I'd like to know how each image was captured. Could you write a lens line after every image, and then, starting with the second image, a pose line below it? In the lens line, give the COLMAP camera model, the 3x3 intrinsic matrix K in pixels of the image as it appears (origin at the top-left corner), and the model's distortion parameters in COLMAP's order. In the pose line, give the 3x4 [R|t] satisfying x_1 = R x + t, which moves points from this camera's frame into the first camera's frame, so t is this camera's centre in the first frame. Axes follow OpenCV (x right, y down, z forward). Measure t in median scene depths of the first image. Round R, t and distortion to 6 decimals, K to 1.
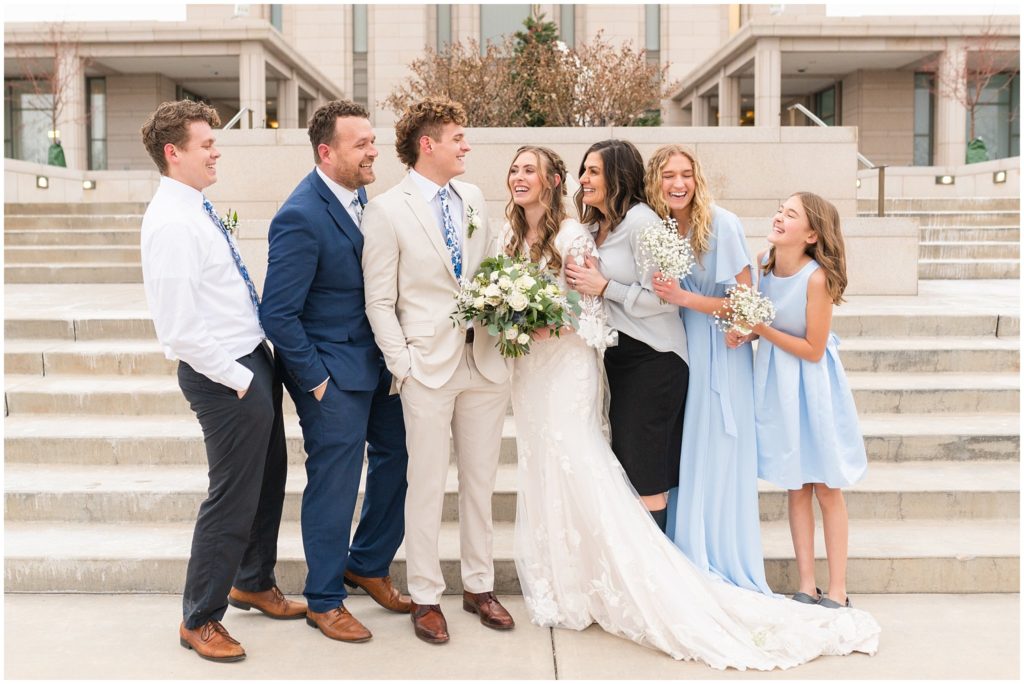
lens RADIAL K [[1146.6, 0, 492.7], [0, 1146.6, 339.5], [0, 0, 1]] dist [-0.051441, 0.000703]
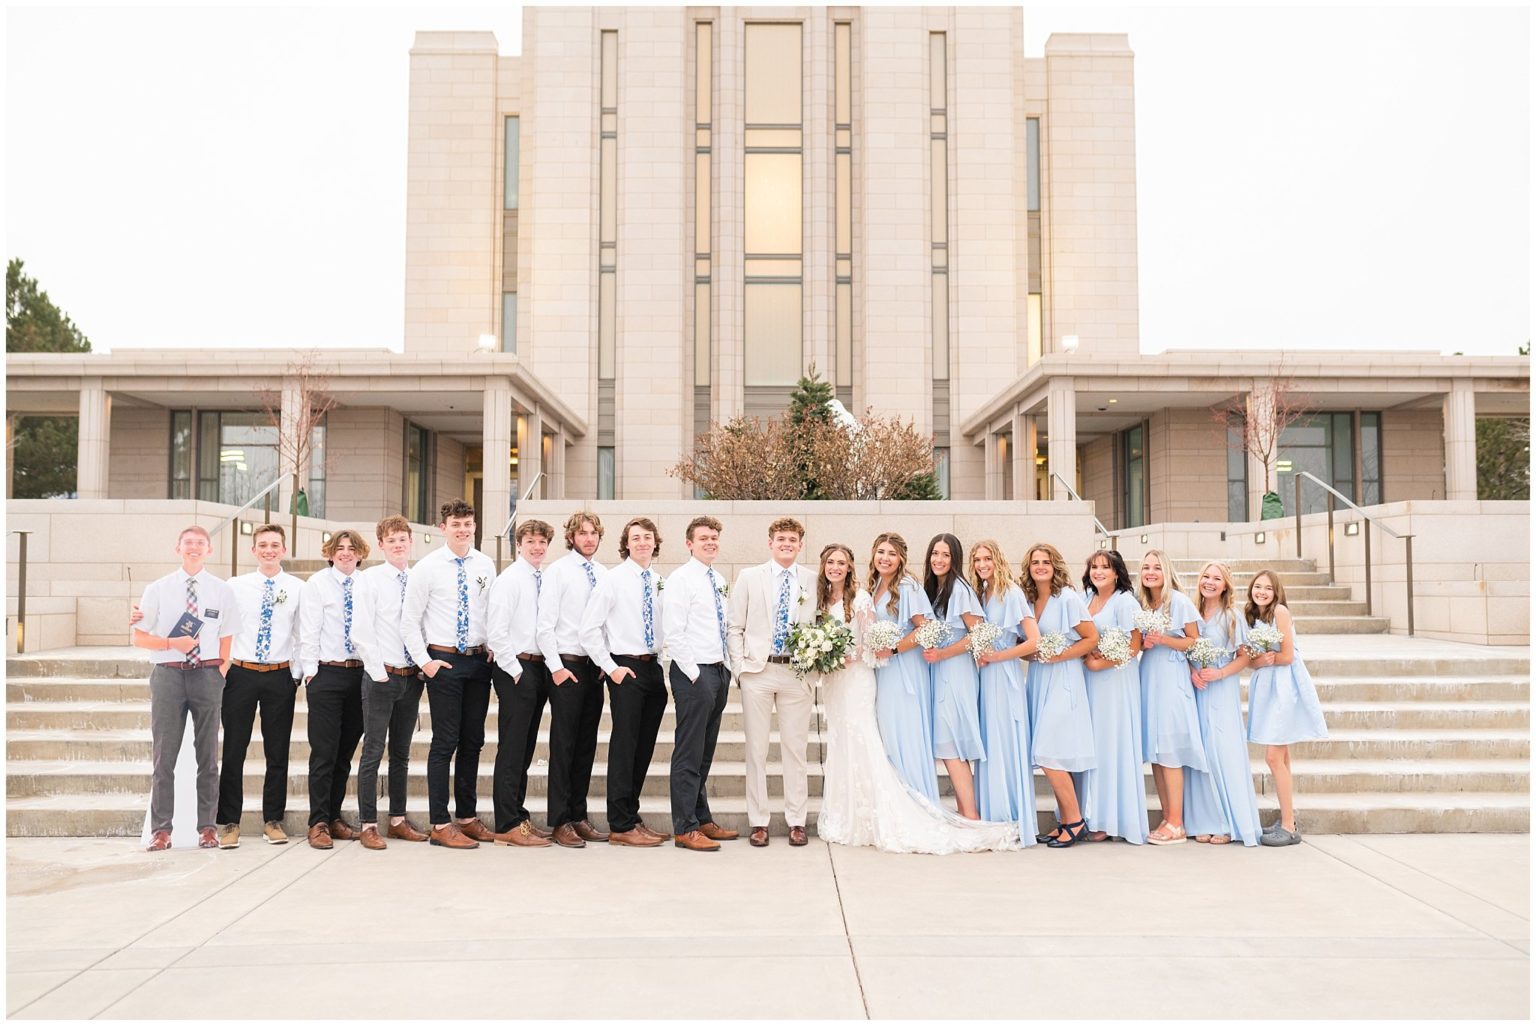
lens RADIAL K [[1531.4, 0, 768.0], [0, 1531.4, 513.0], [0, 0, 1]] dist [-0.048045, 0.001747]
pose [[0.999903, 0.005397, 0.012858, -0.017459], [-0.003577, 0.990493, -0.137516, 0.025042], [-0.013478, 0.137456, 0.990416, -0.349973]]
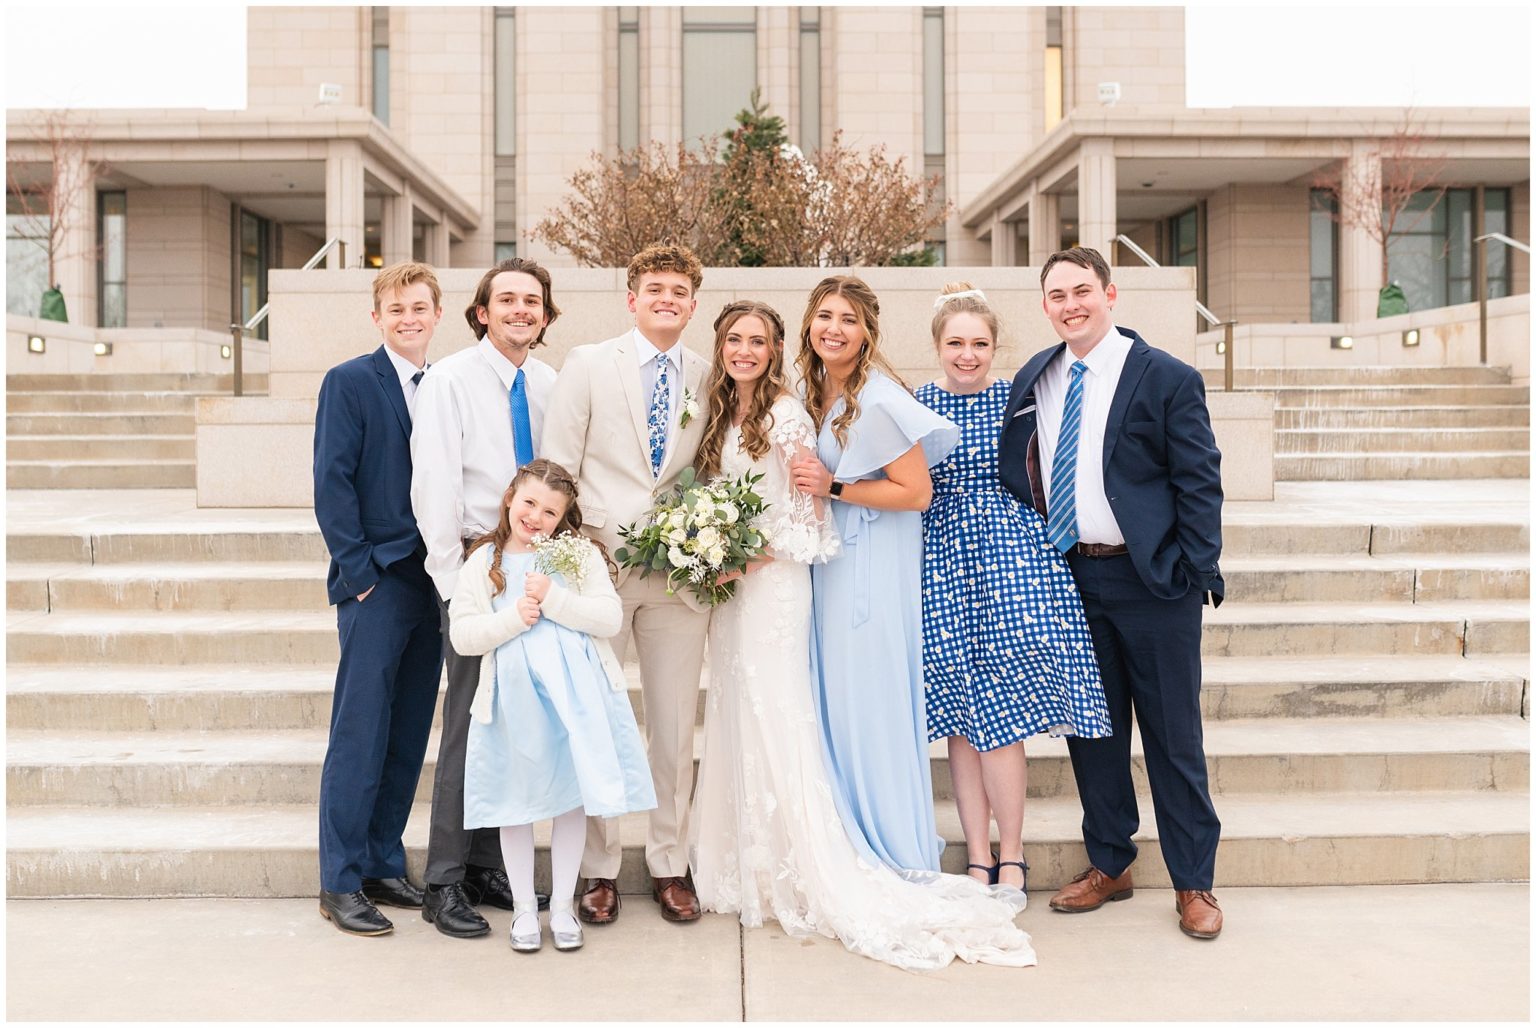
lens RADIAL K [[1730.6, 0, 768.0], [0, 1730.6, 514.0], [0, 0, 1]] dist [-0.061944, 0.038287]
pose [[0.999391, -0.002115, 0.034817, 0.009452], [0.003515, 0.999185, -0.040211, 0.007337], [-0.034703, 0.040309, 0.998584, -0.045456]]
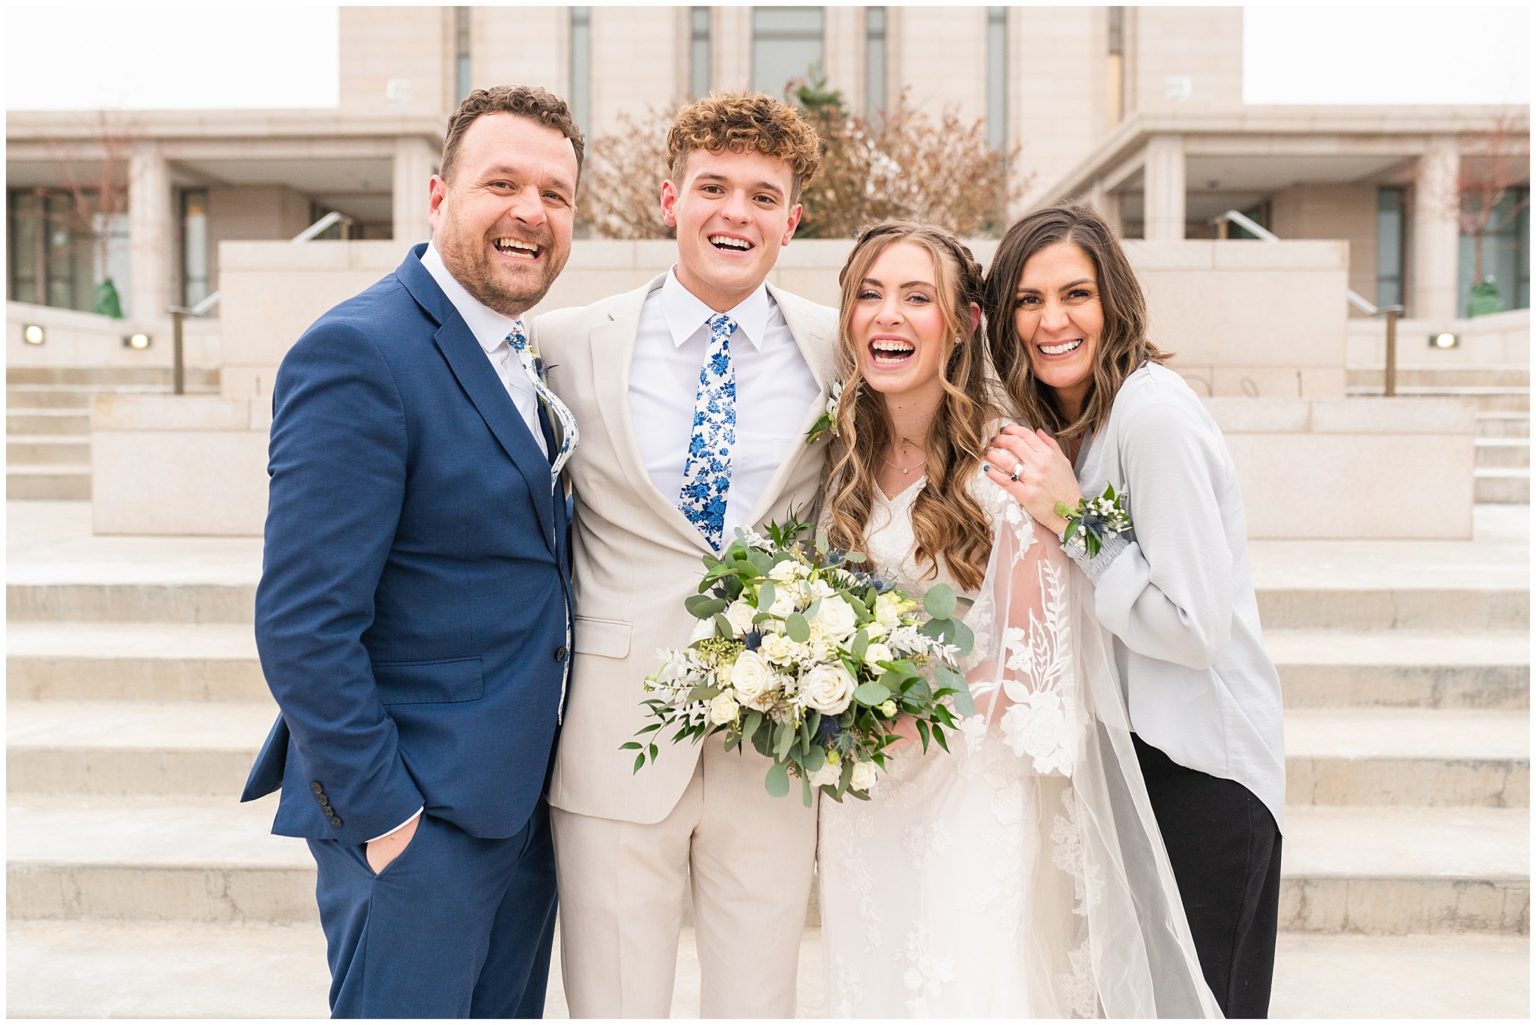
lens RADIAL K [[1531.4, 0, 768.0], [0, 1531.4, 512.5], [0, 0, 1]] dist [-0.048045, 0.001747]
pose [[0.999930, 0.007016, -0.009572, 0.023506], [-0.007293, 0.999546, -0.029224, -0.017081], [0.009362, 0.029291, 0.999527, 0.158699]]
